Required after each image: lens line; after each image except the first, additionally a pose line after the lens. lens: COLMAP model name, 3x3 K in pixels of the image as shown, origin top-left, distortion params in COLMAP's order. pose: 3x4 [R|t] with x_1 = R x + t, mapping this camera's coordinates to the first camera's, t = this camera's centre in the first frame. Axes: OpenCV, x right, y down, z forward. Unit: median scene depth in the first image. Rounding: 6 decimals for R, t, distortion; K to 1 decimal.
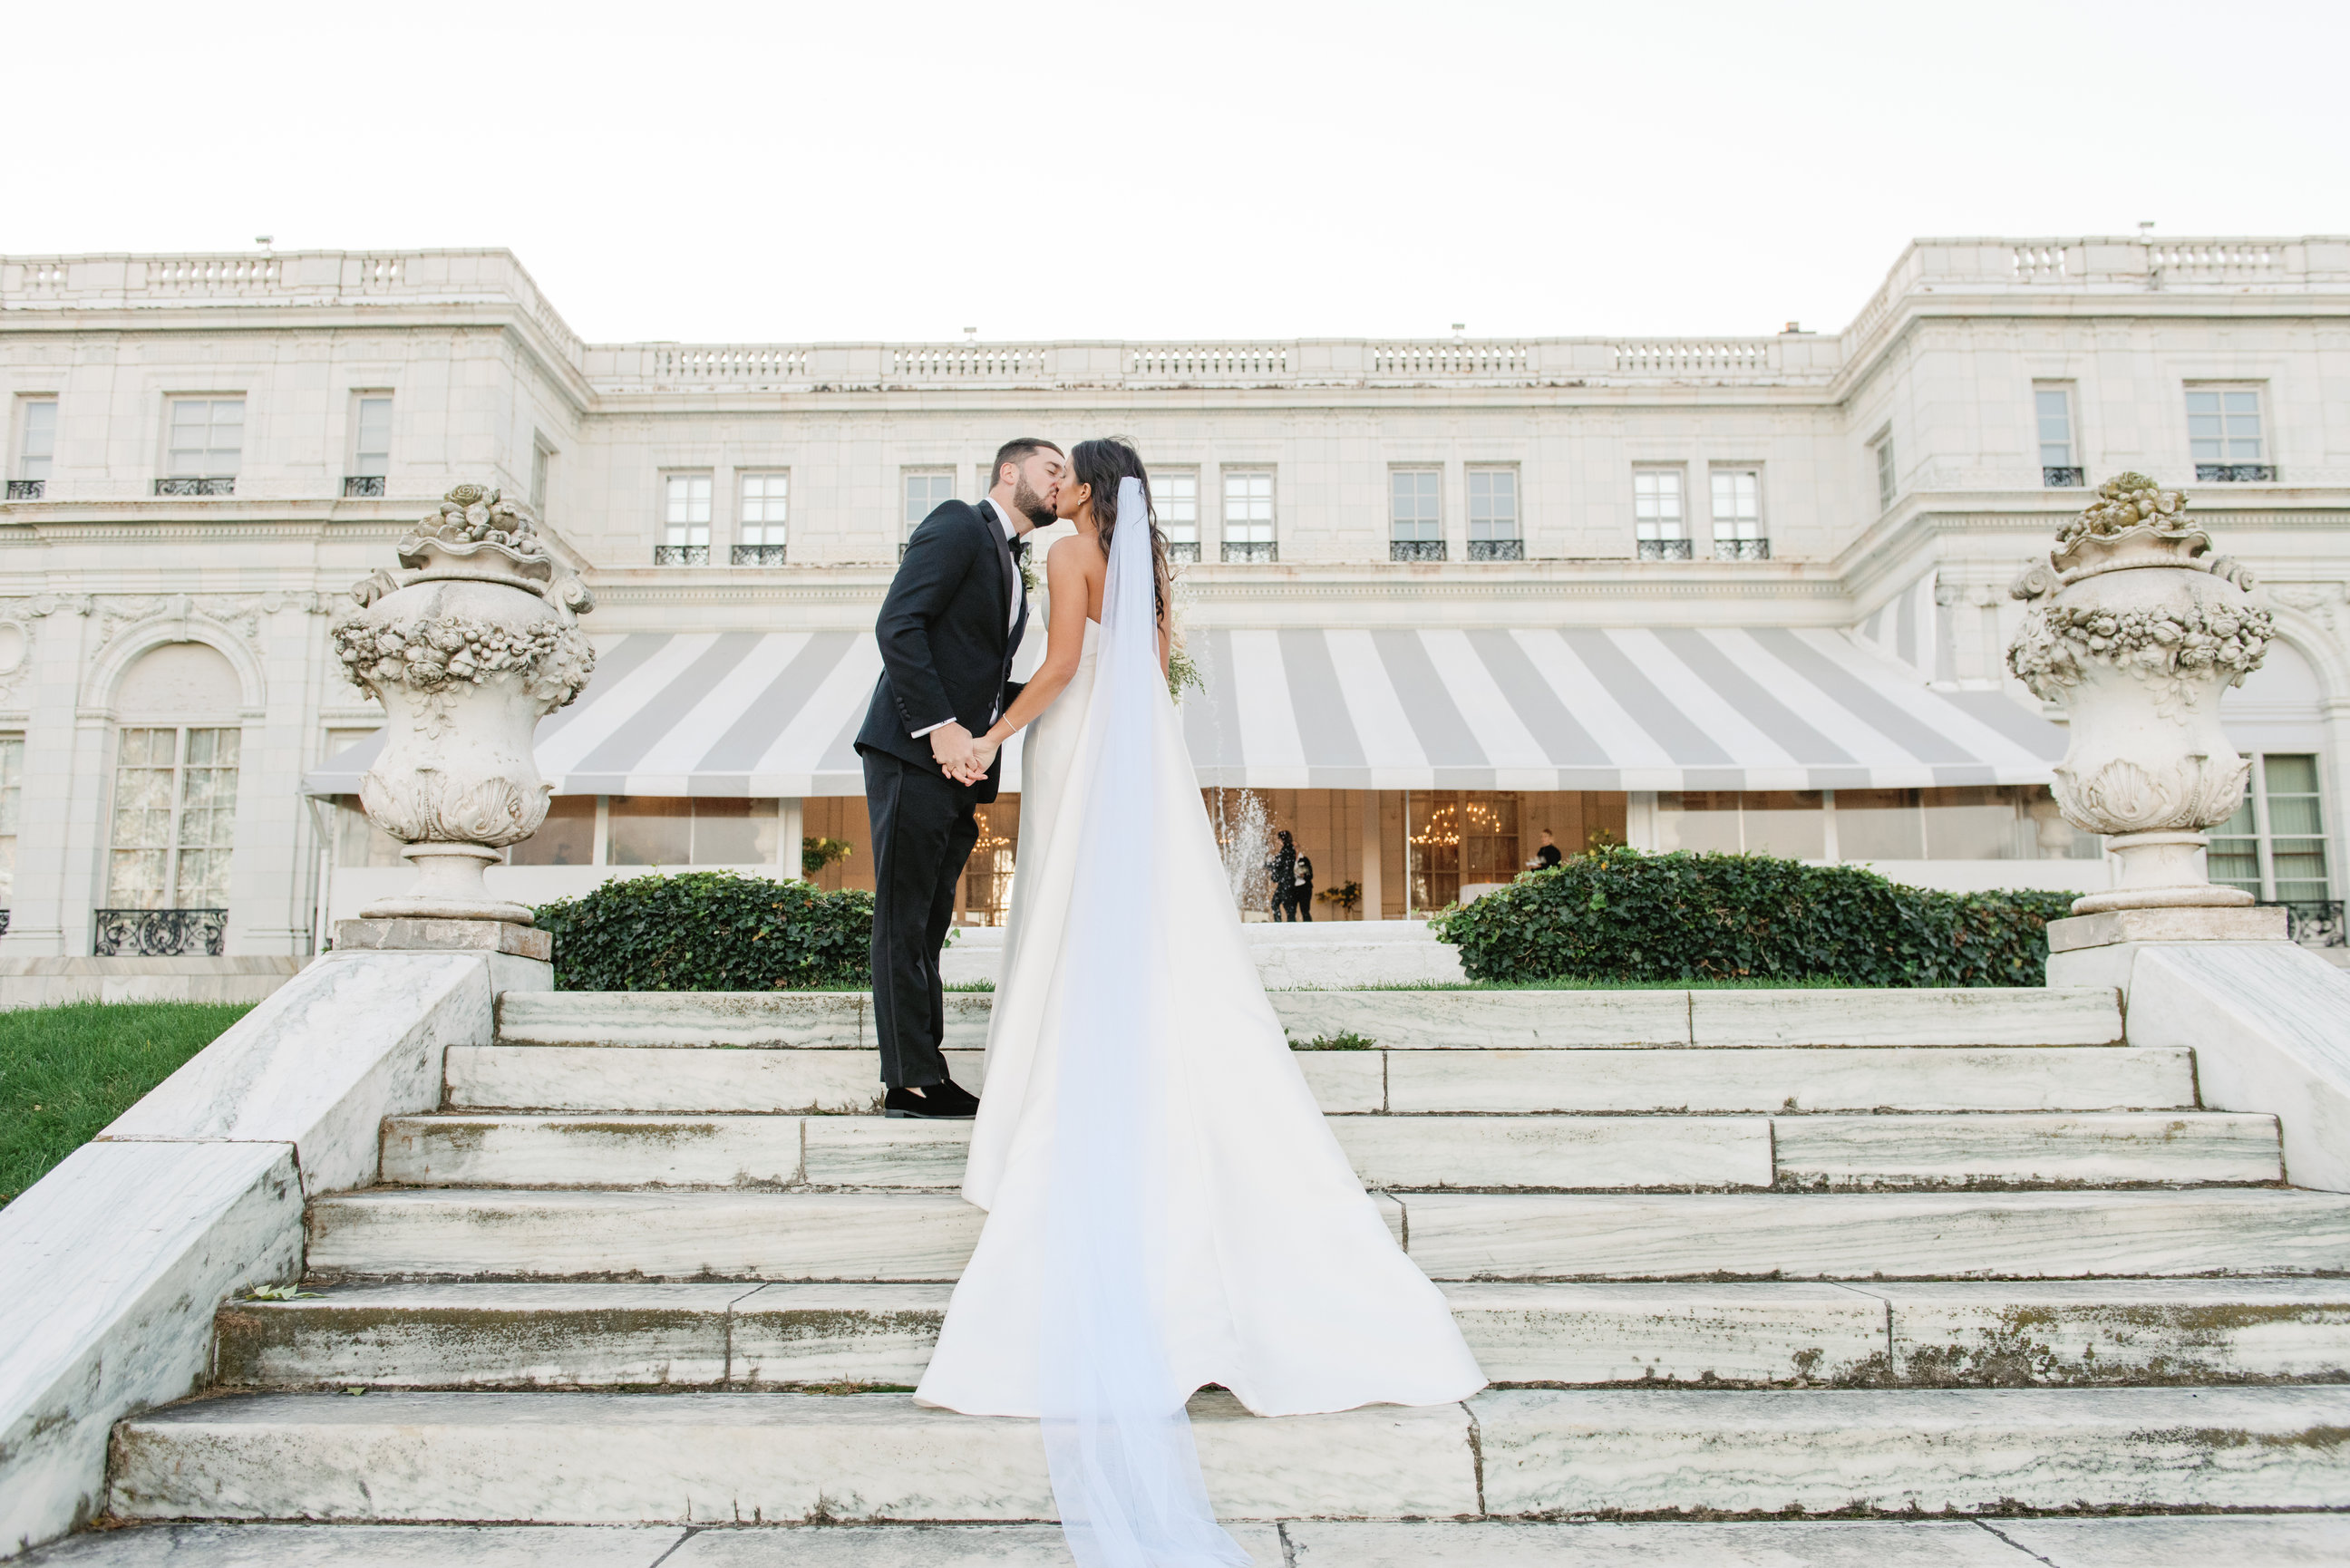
lens RADIAL K [[1851.0, 0, 1175.0], [0, 1851.0, 784.0], [0, 0, 1]] dist [-0.007971, -0.003845]
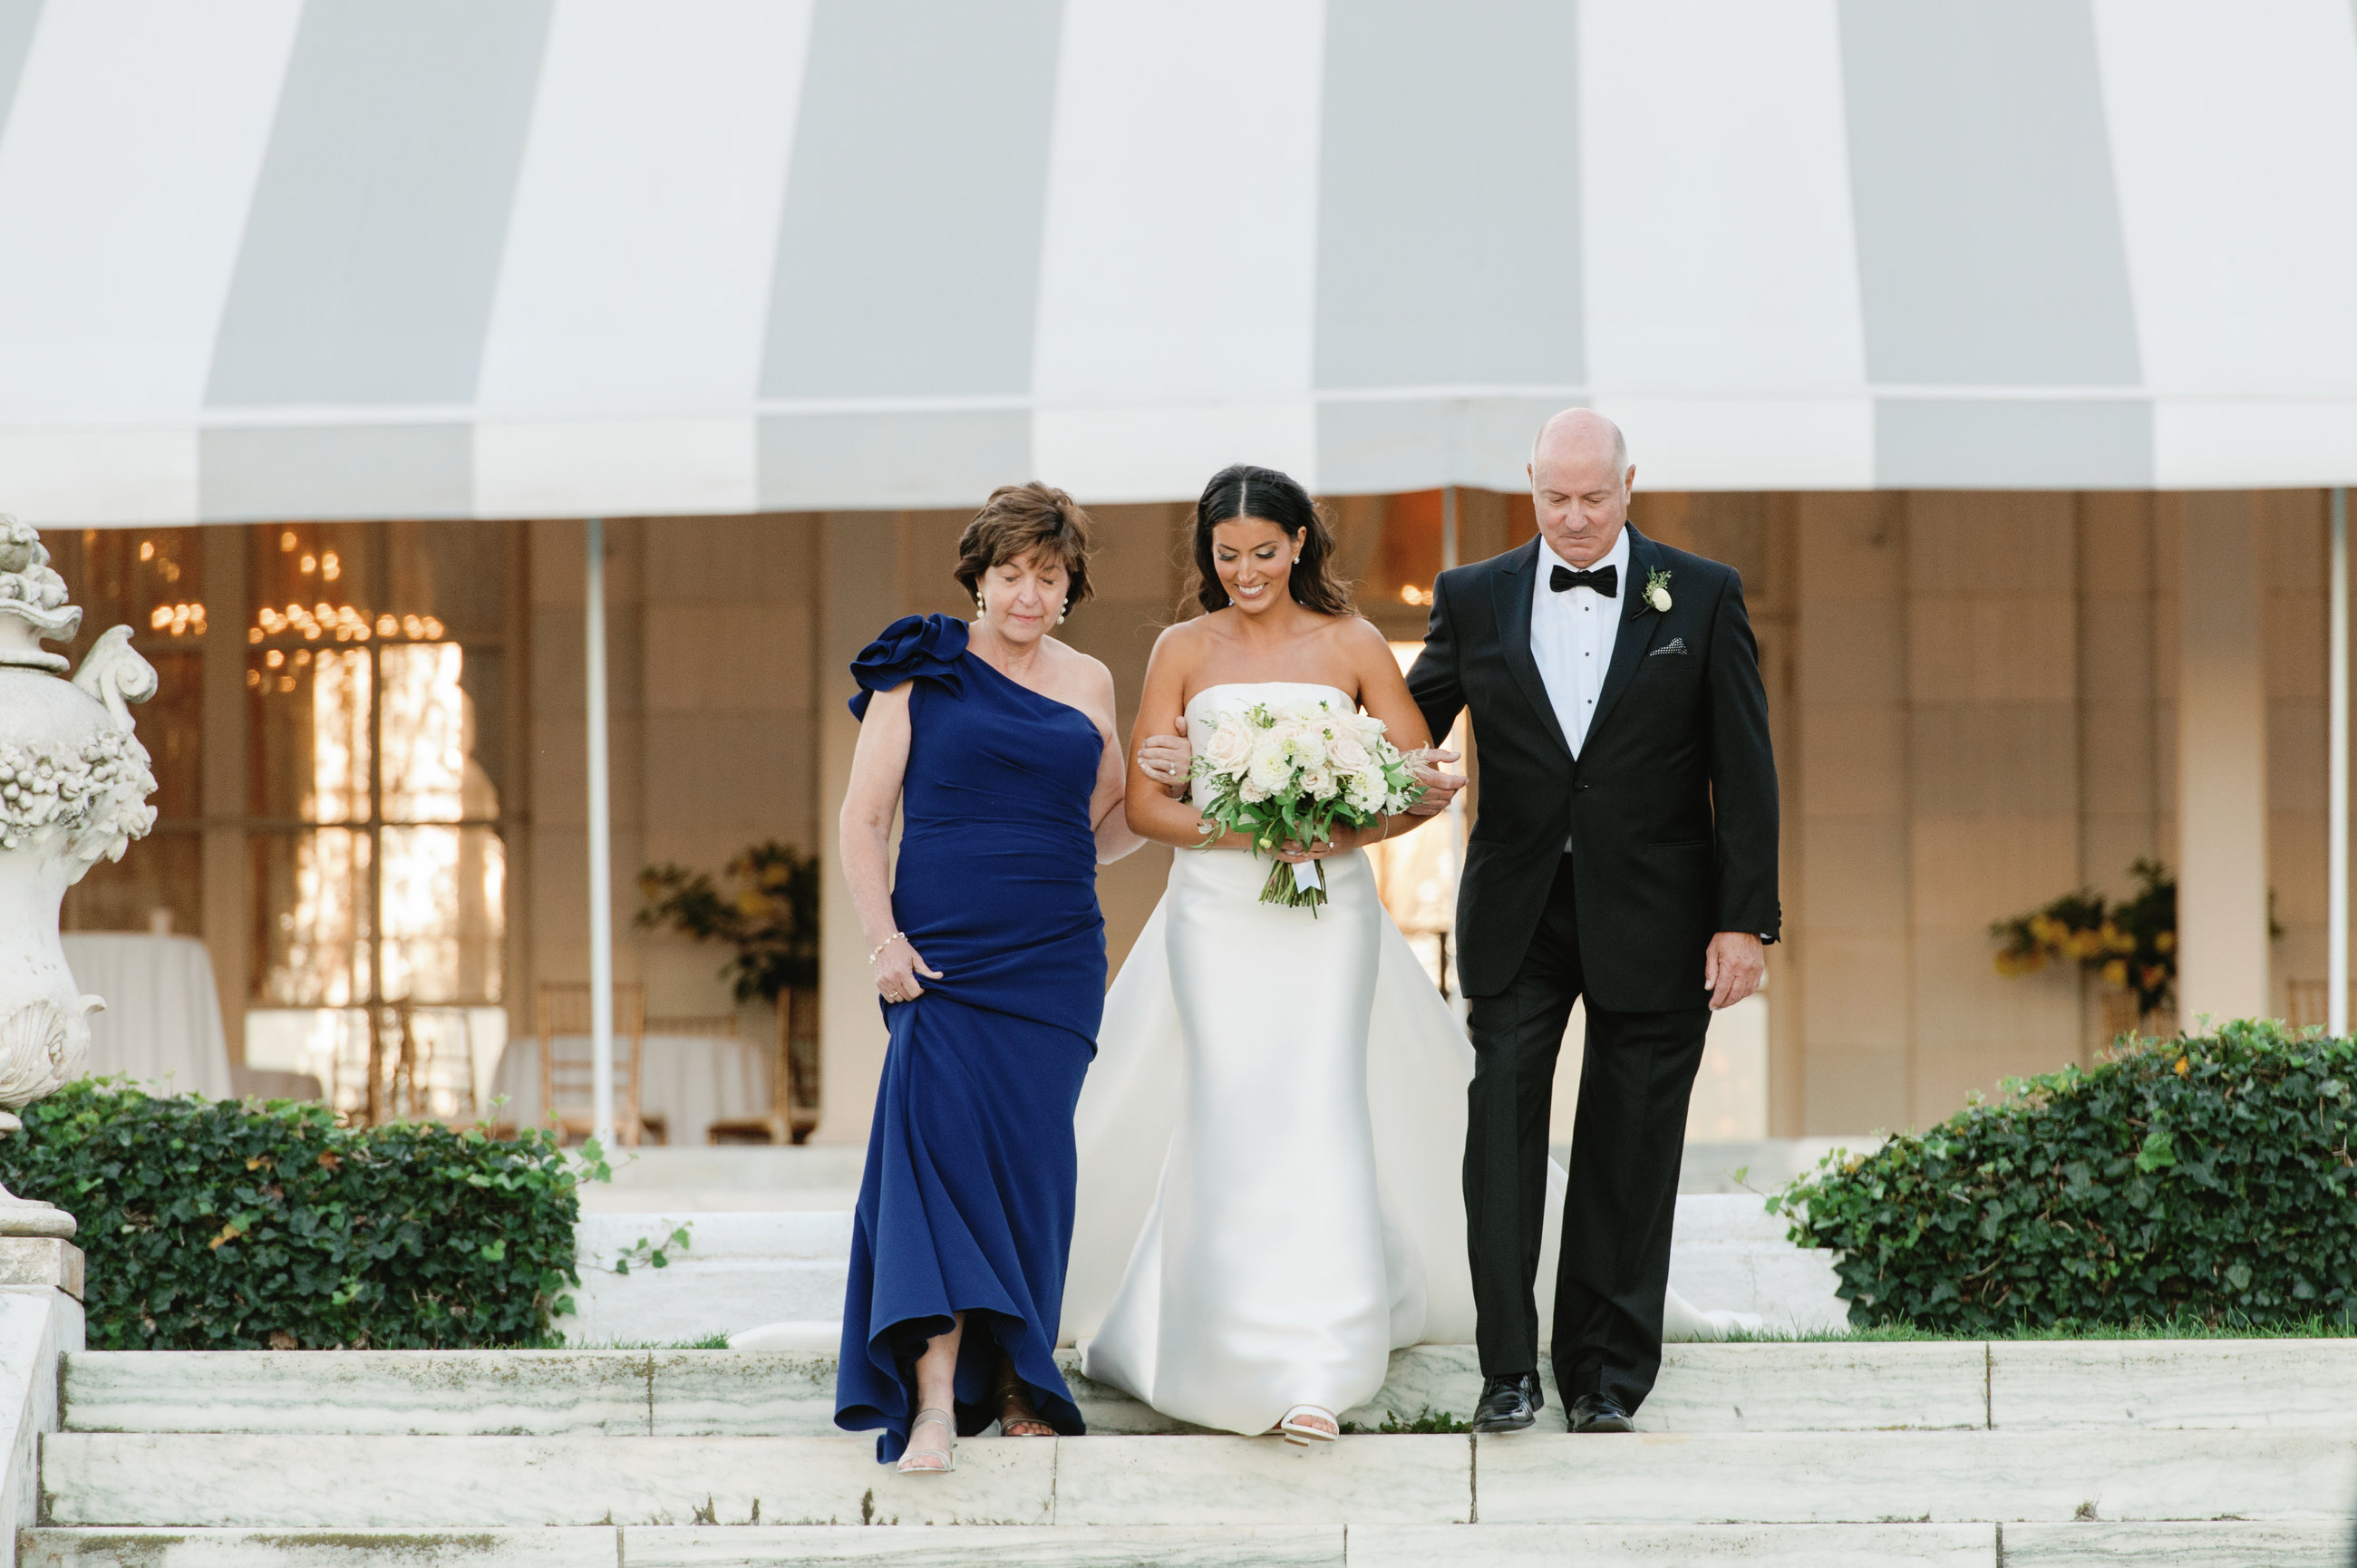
lens RADIAL K [[13552.0, 0, 1178.5], [0, 13552.0, 784.0], [0, 0, 1]] dist [0.240588, -6.997019]
pose [[0.999867, -0.004151, -0.015793, 0.049791], [0.005122, 0.998066, 0.061950, -0.223861], [0.015505, -0.062022, 0.997954, -2.205763]]
